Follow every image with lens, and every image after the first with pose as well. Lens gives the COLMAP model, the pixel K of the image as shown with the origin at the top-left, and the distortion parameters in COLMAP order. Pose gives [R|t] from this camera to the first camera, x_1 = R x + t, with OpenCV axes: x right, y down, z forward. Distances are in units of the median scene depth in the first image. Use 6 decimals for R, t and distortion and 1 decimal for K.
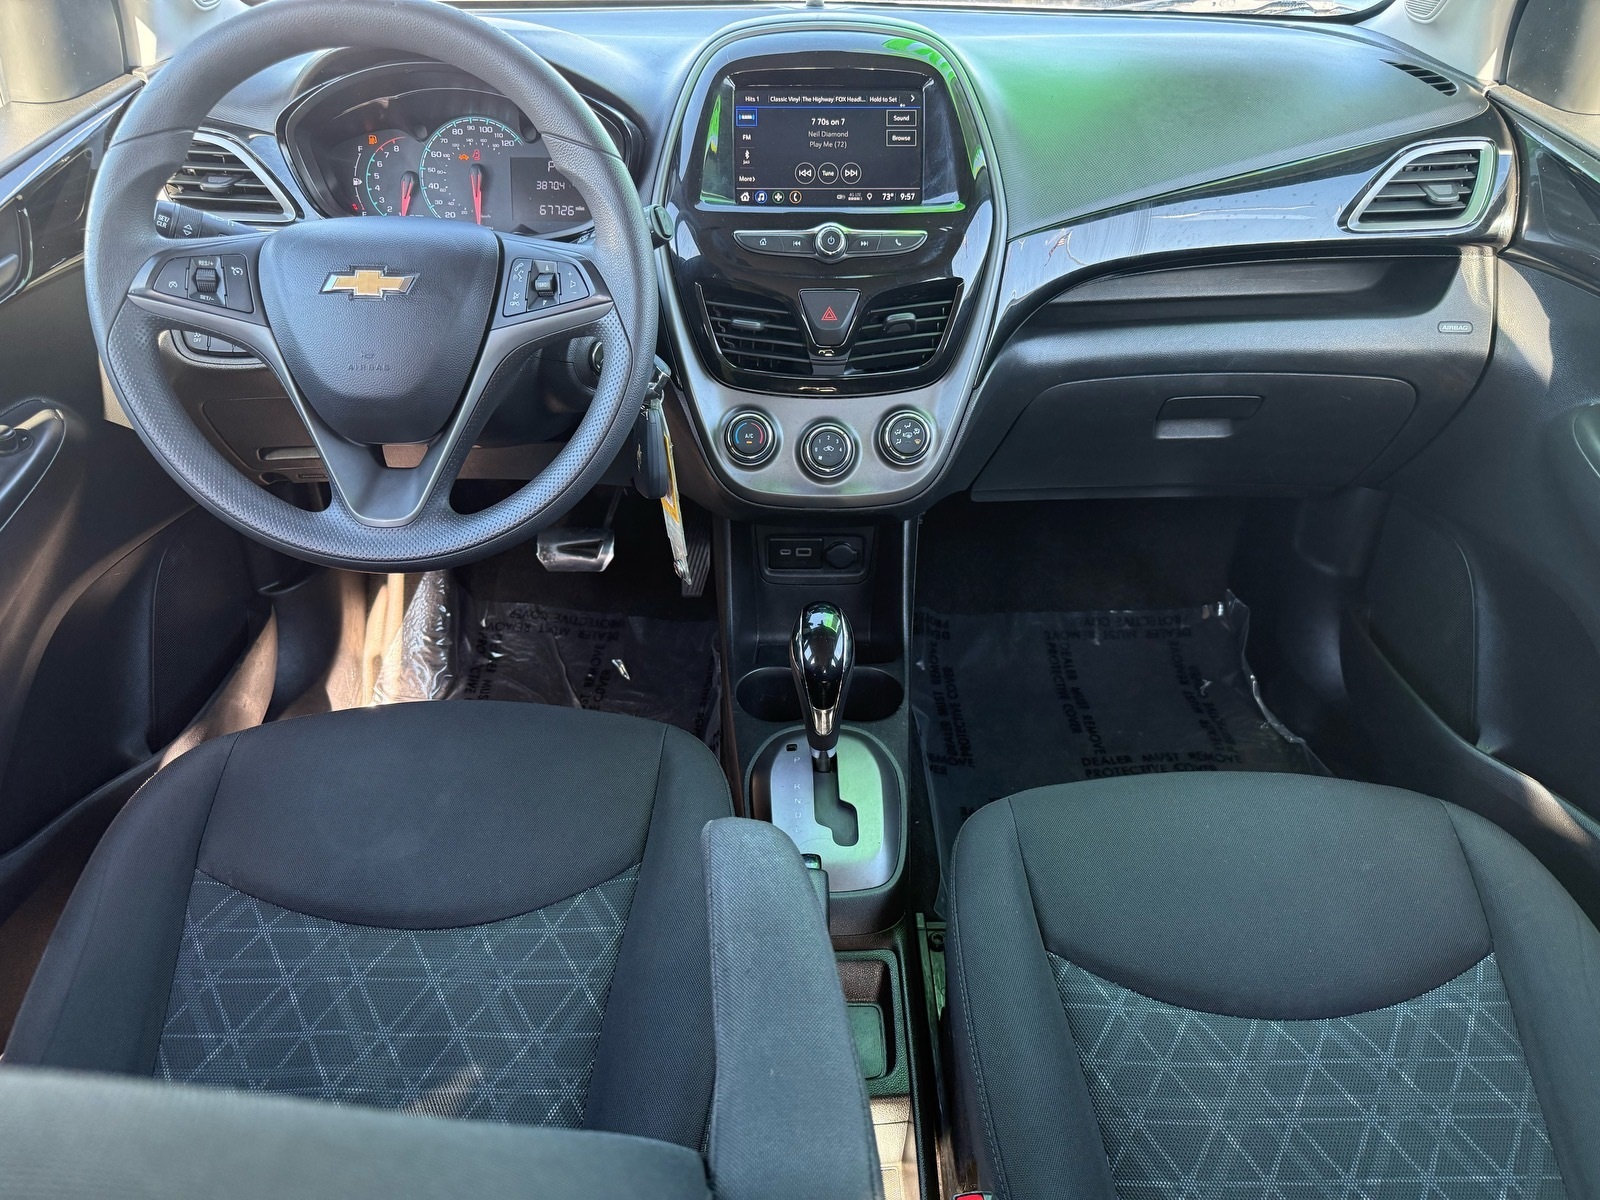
lens RADIAL K [[1134.6, 0, 796.1], [0, 1134.6, 619.4], [0, 0, 1]] dist [0.060234, -0.118571]
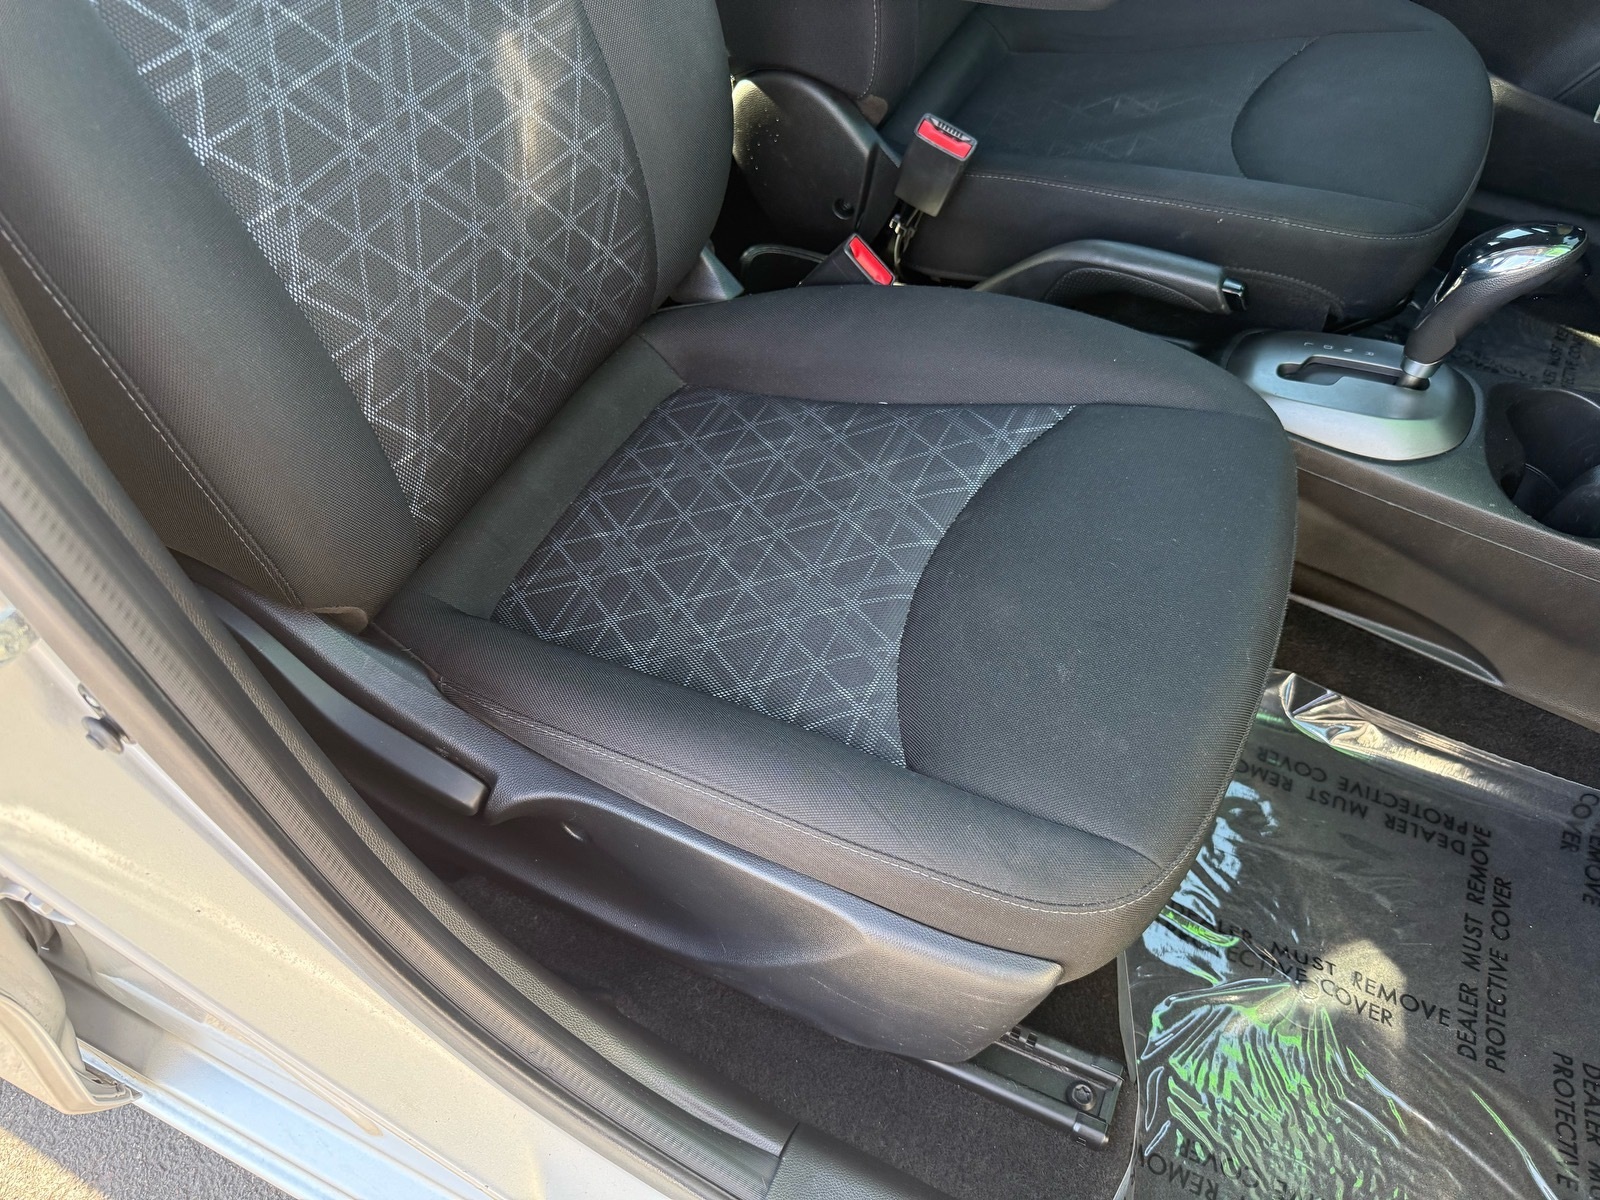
lens RADIAL K [[1128.6, 0, 779.6], [0, 1128.6, 577.8], [0, 0, 1]] dist [0.079399, -0.103506]
pose [[-0.439529, 0.676209, -0.591232, 0.873384], [-0.565449, 0.303130, 0.767059, -0.227855], [0.697912, 0.671456, 0.249128, 0.591407]]
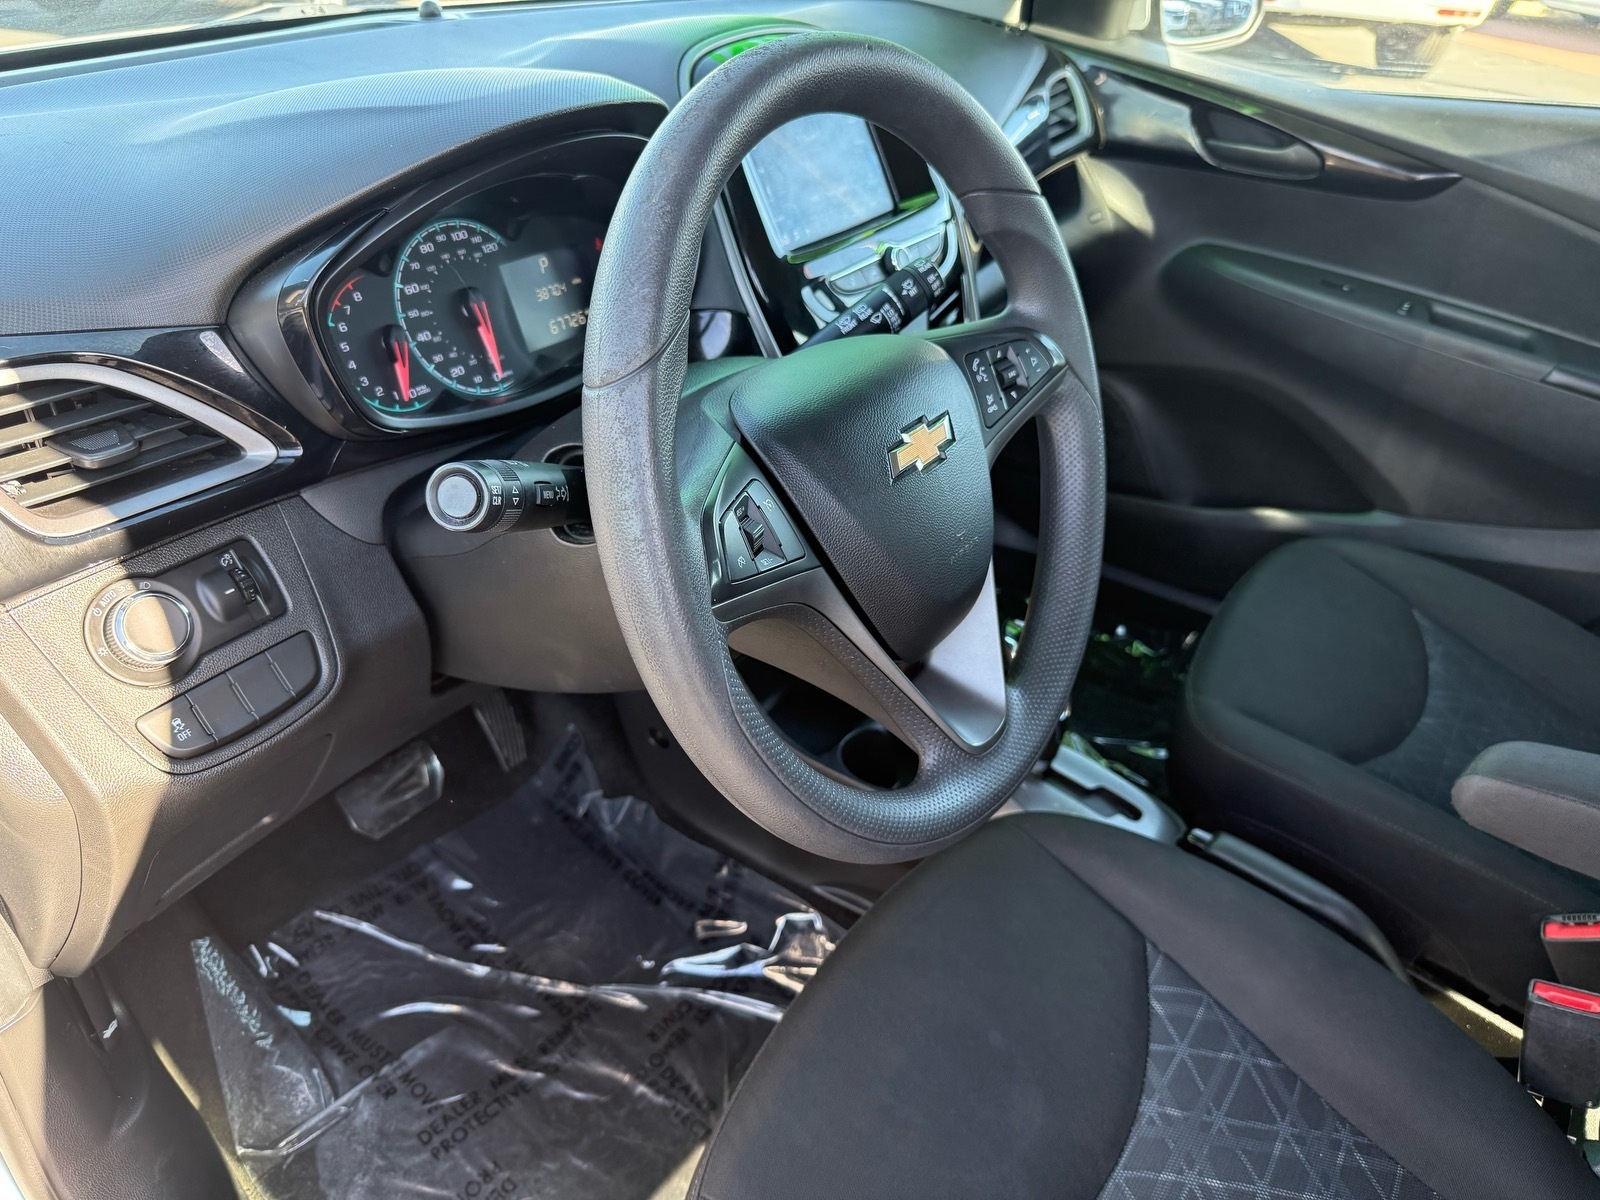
lens RADIAL K [[1178.6, 0, 800.0], [0, 1178.6, 600.0], [0, 0, 1]] dist [-0.002799, -0.048831]
pose [[0.575165, -0.431055, 0.695253, -0.755135], [0.424723, 0.883730, 0.196548, -0.302784], [-0.699139, 0.182242, 0.691370, 0.442663]]
